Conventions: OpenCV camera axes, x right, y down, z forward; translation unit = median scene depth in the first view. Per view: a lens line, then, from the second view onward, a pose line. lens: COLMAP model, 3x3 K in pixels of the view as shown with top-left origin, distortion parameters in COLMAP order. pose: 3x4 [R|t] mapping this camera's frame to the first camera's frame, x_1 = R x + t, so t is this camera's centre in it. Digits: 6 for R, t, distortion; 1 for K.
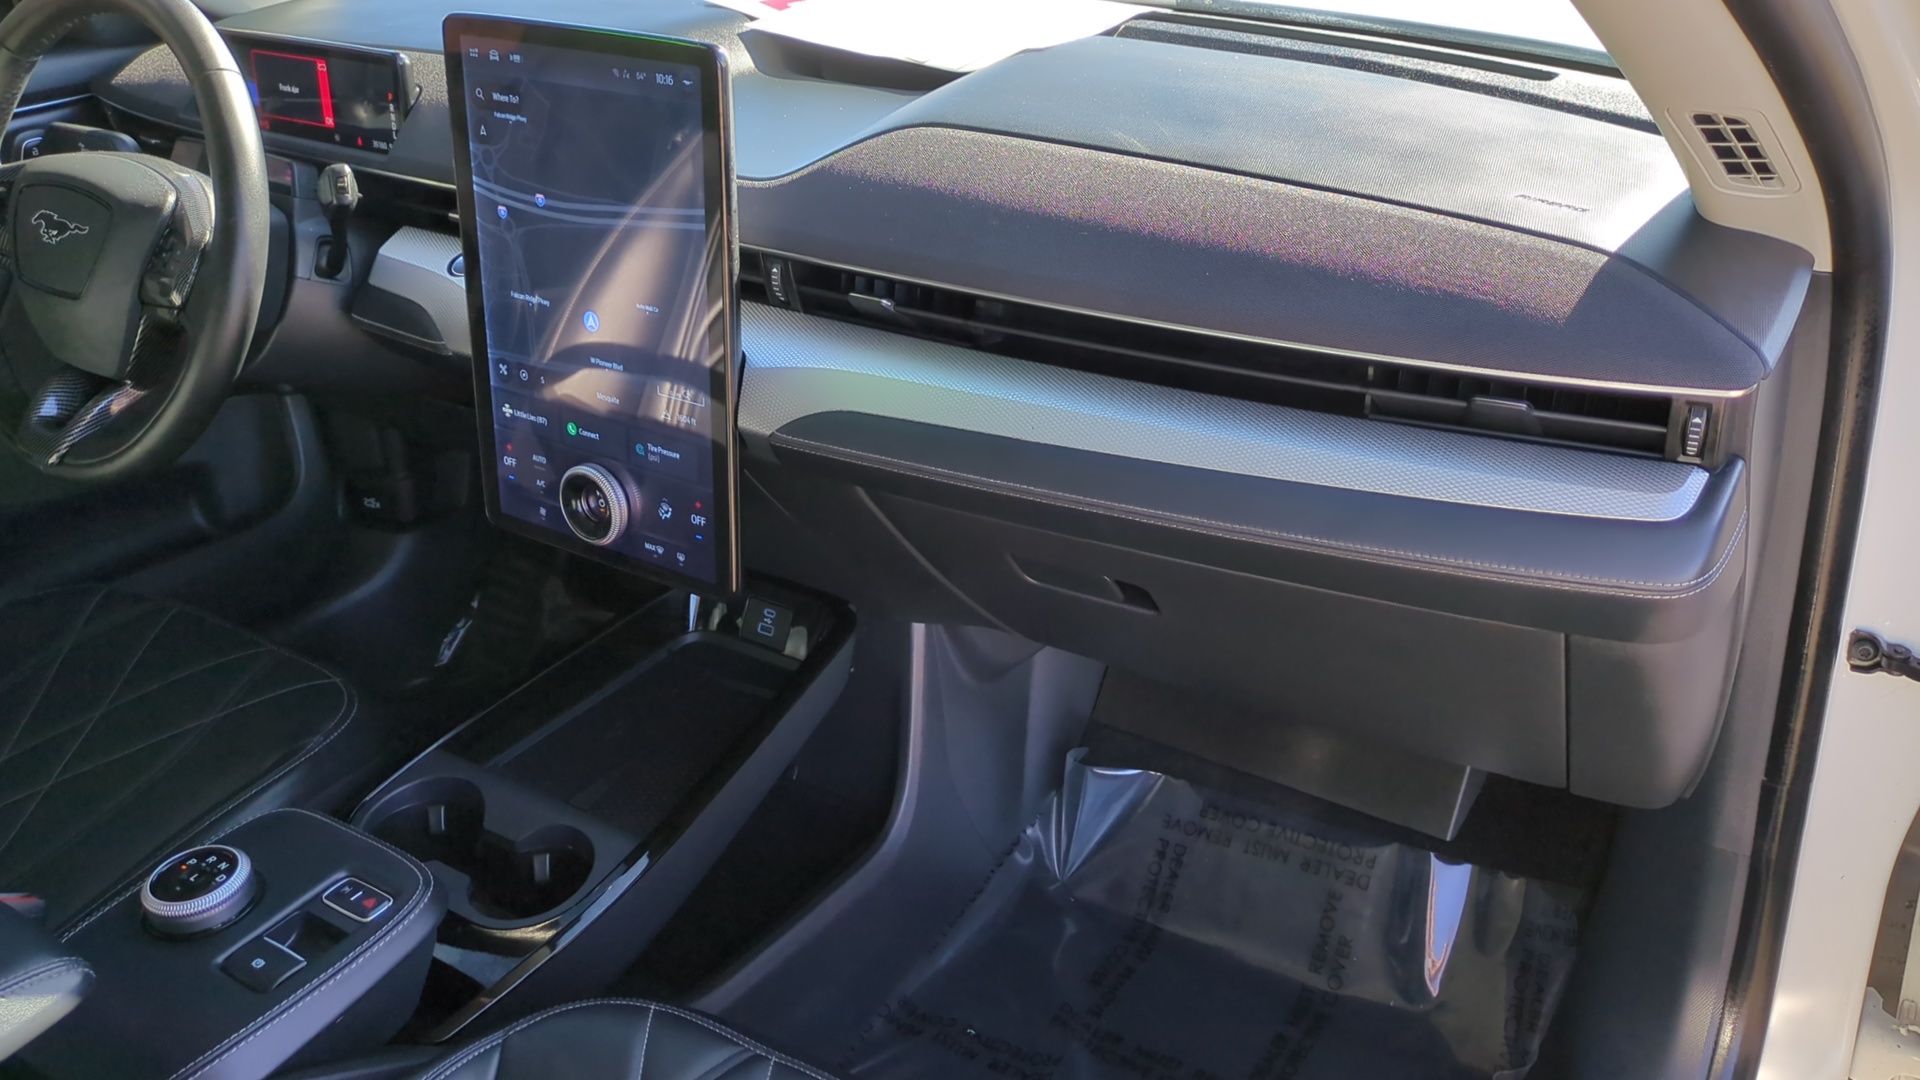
lens RADIAL K [[1664.9, 0, 968.4], [0, 1664.9, 530.1], [0, 0, 1]] dist [0.060656, -0.066868]
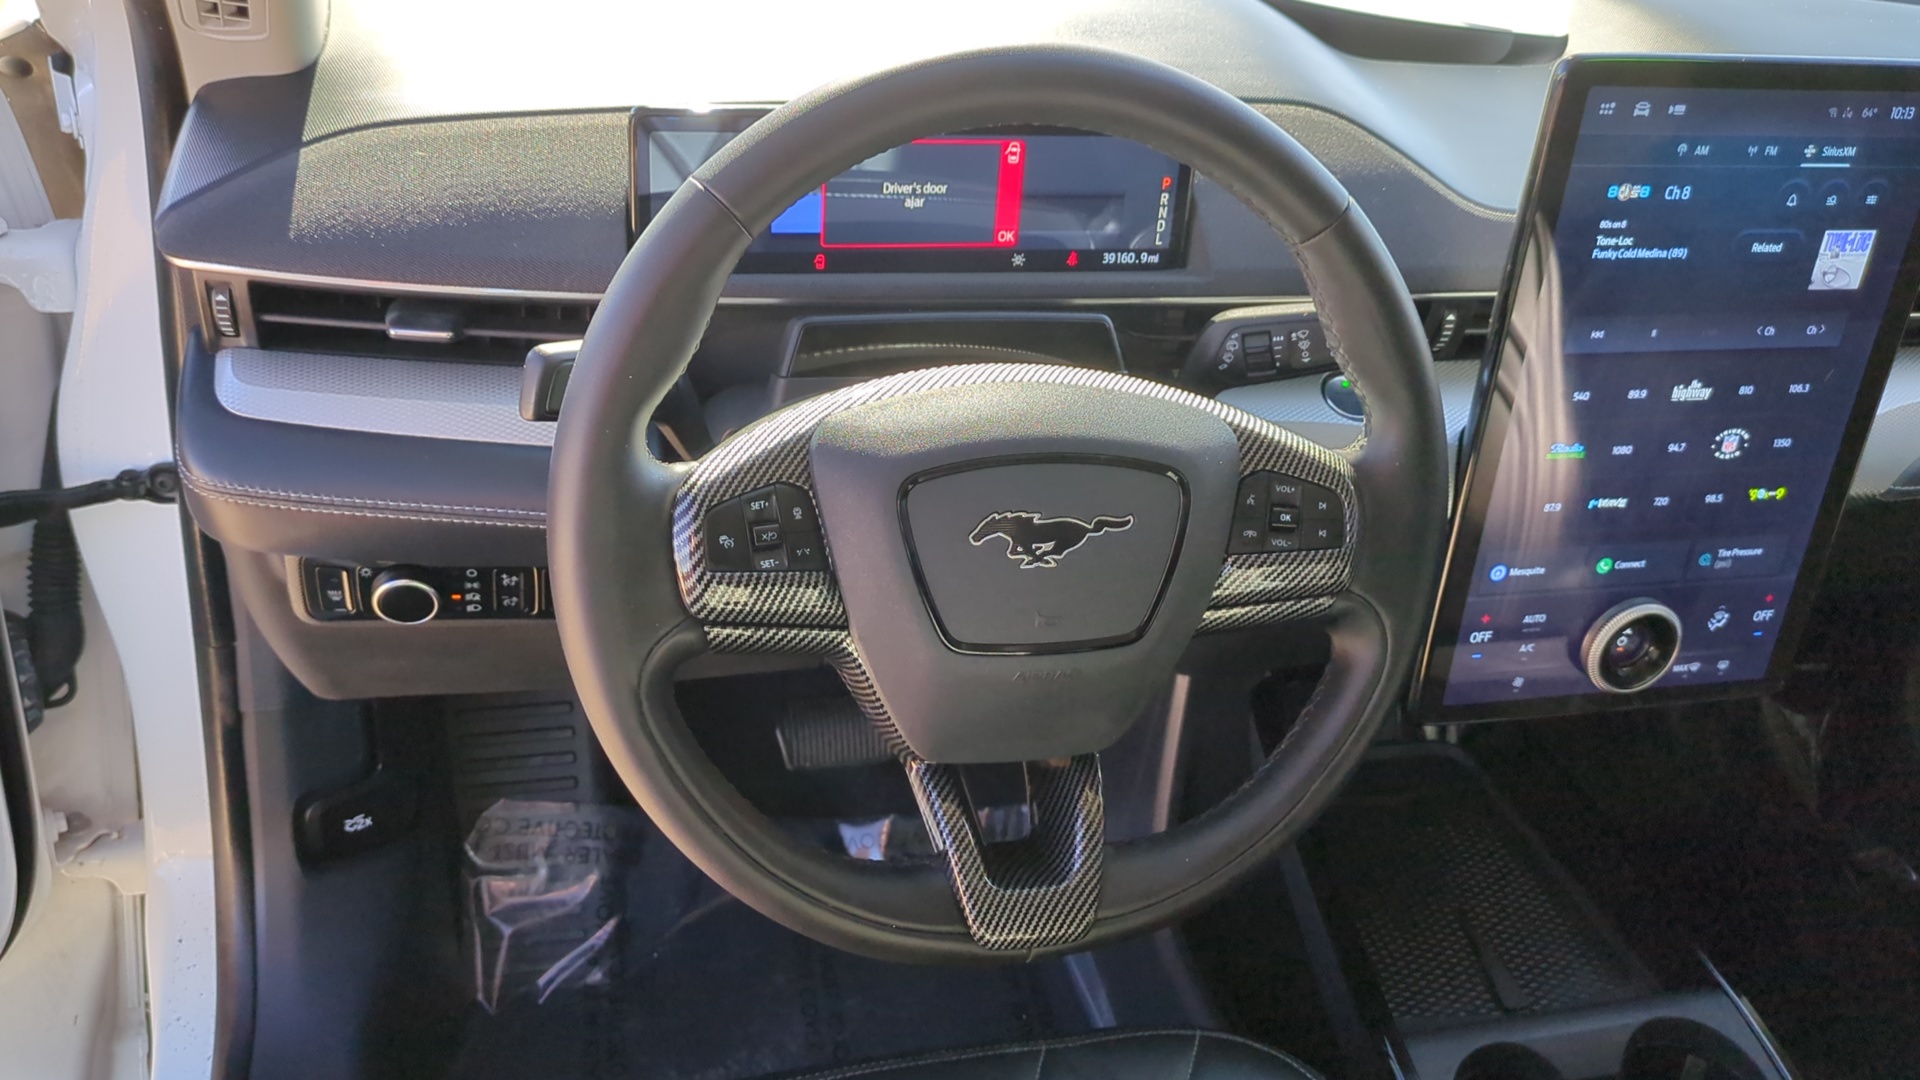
lens RADIAL K [[1664.9, 0, 968.4], [0, 1664.9, 530.1], [0, 0, 1]] dist [0.060656, -0.066868]
pose [[0.647780, -0.319252, 0.691707, -0.994775], [0.235166, 0.947413, 0.217039, -0.325700], [-0.724622, 0.022073, 0.688793, 0.692727]]
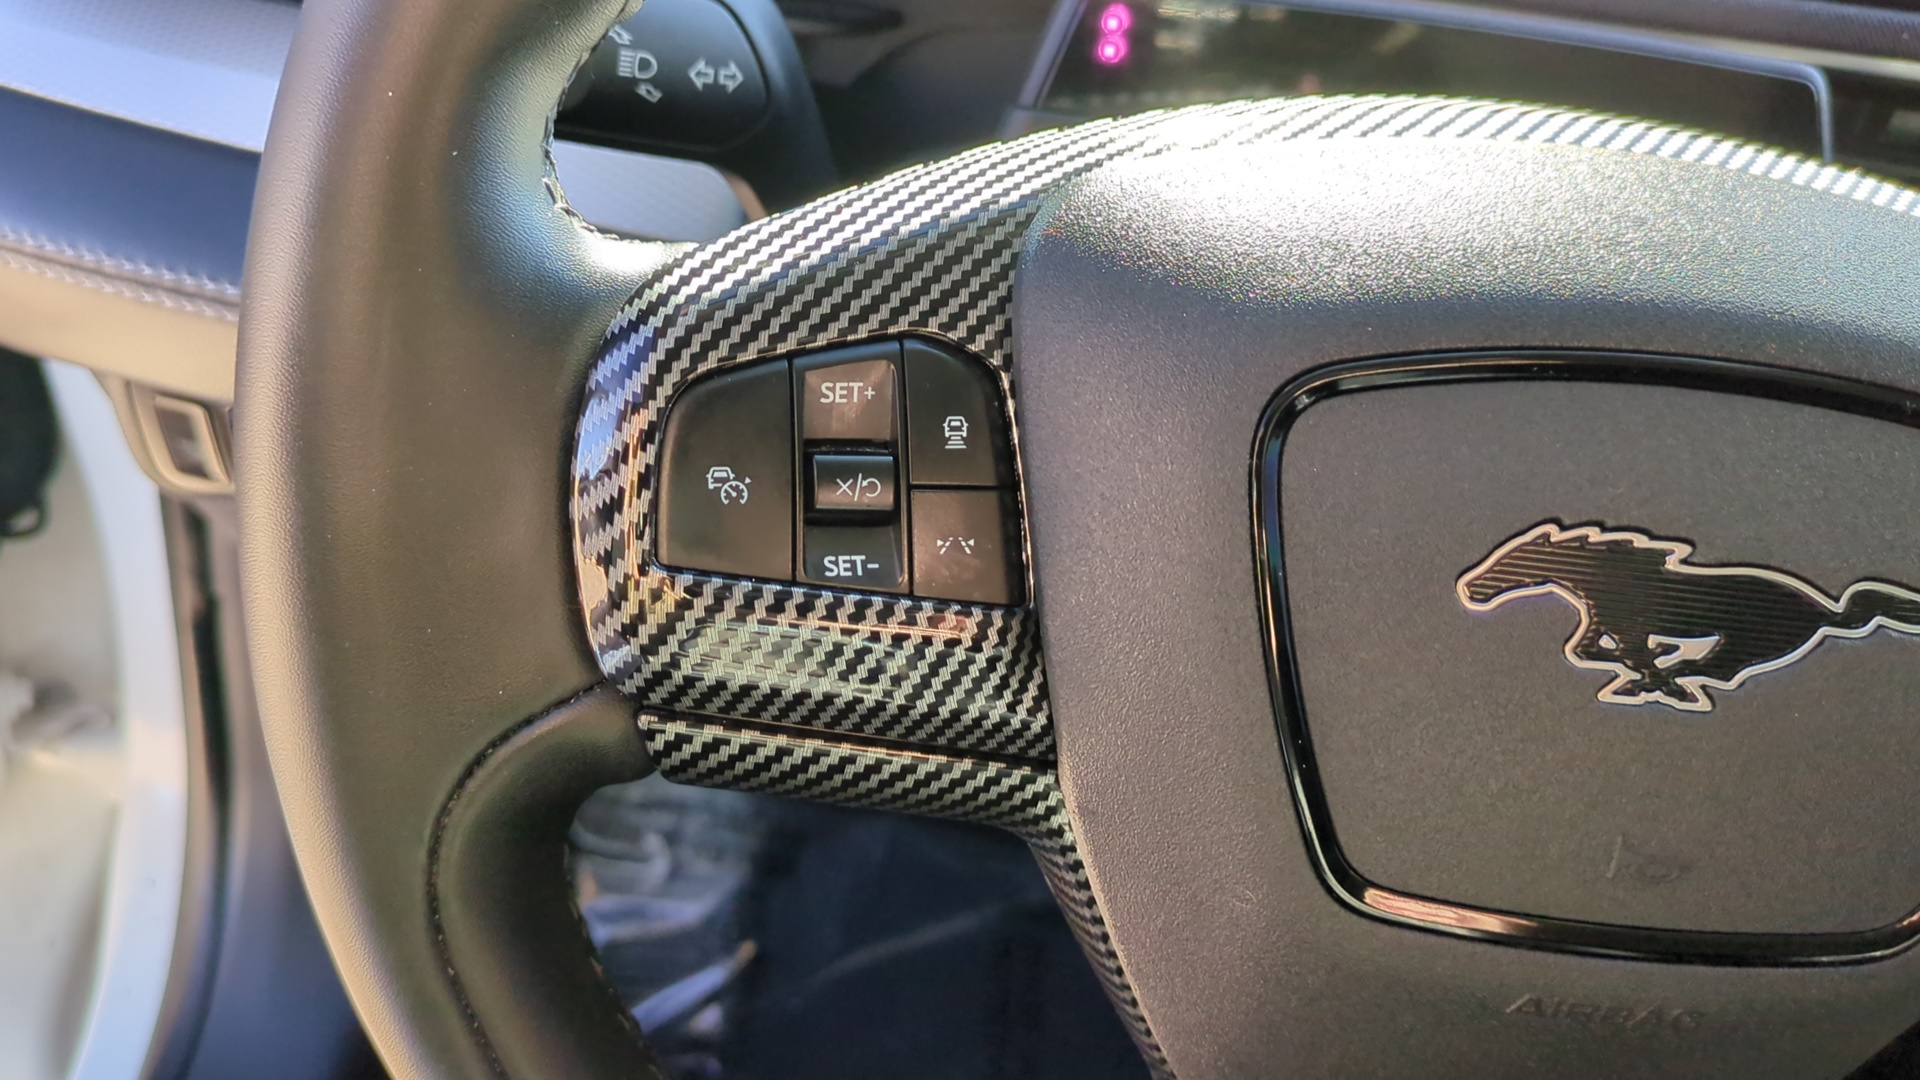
lens RADIAL K [[1664.9, 0, 968.4], [0, 1664.9, 530.1], [0, 0, 1]] dist [0.060656, -0.066868]
pose [[0.809230, -0.238055, 0.537100, -0.745776], [0.127179, 0.963531, 0.235443, -0.256733], [-0.573561, -0.122219, 0.809994, 0.964004]]
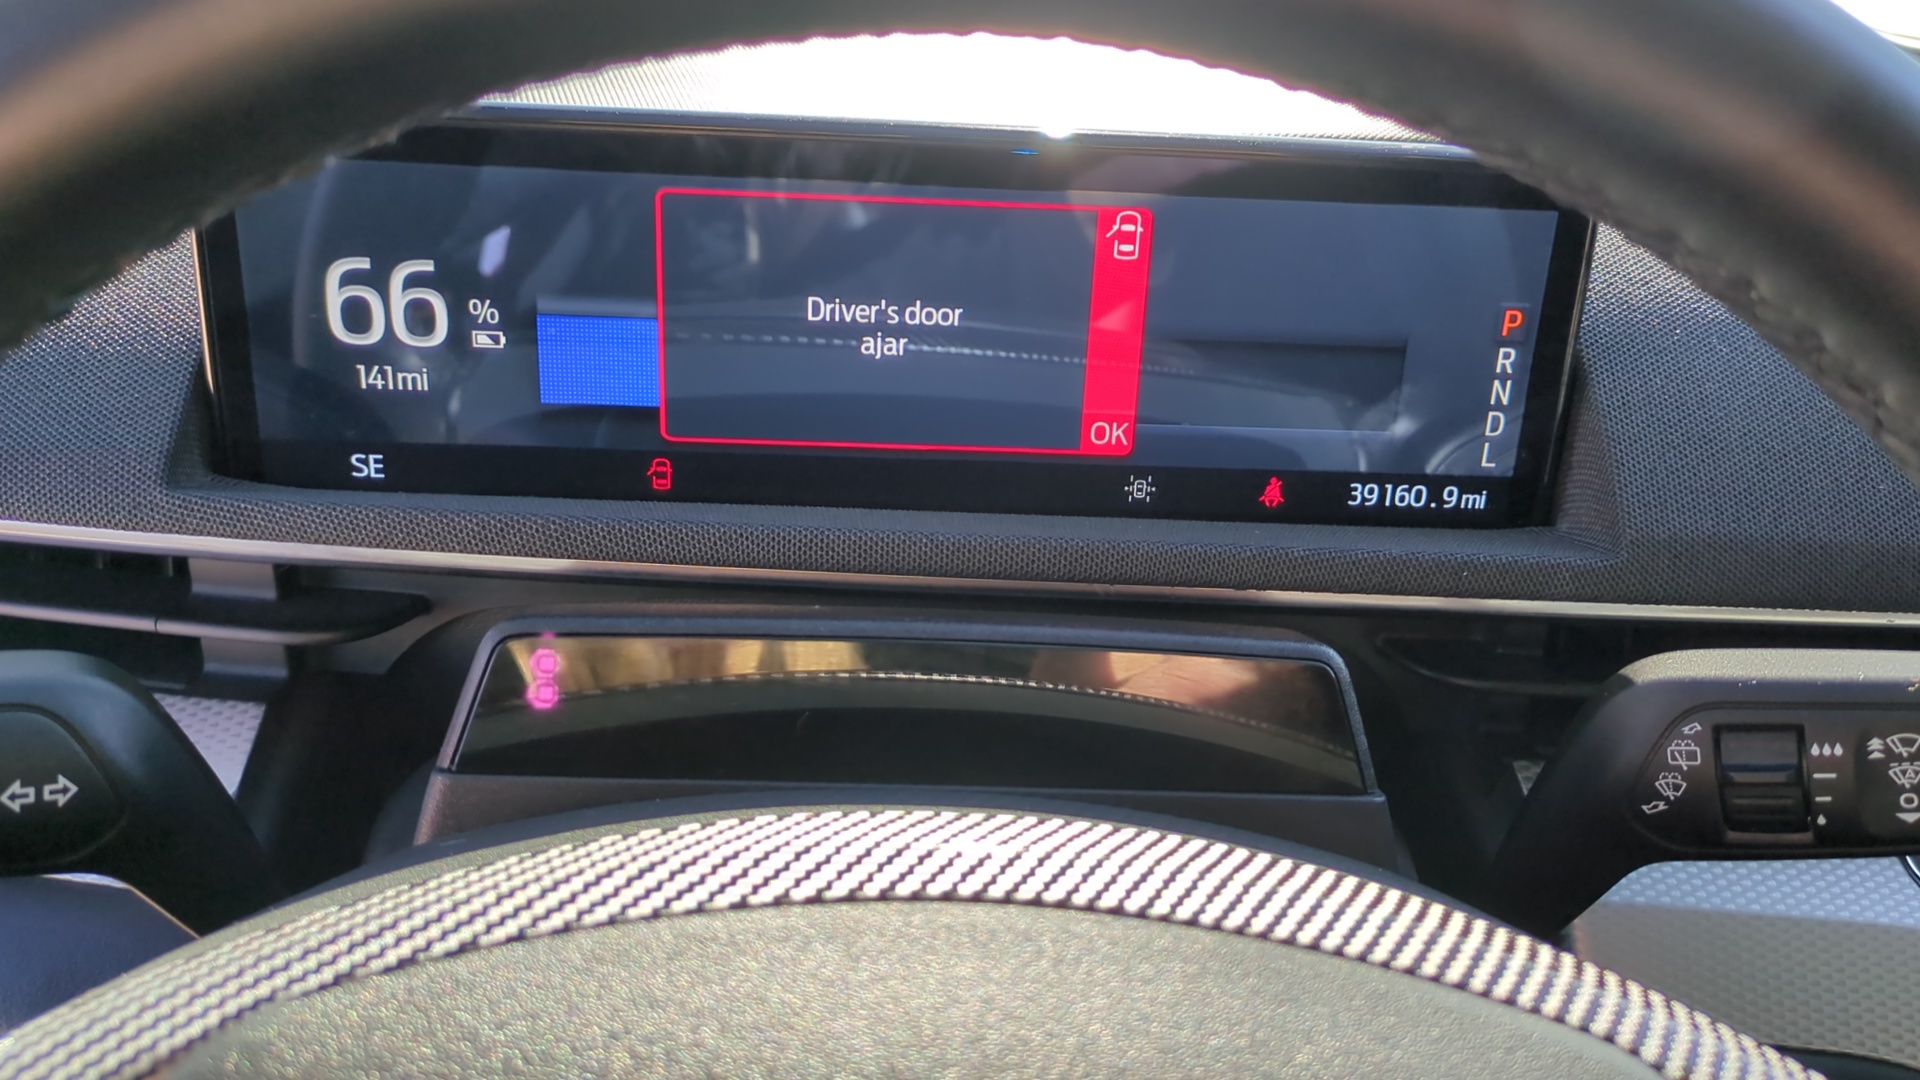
lens RADIAL K [[1664.9, 0, 968.4], [0, 1664.9, 530.1], [0, 0, 1]] dist [0.060656, -0.066868]
pose [[0.791522, -0.200199, 0.577420, -0.645842], [0.201433, 0.977488, 0.062786, -0.292874], [-0.576991, 0.066615, 0.814030, 0.941966]]
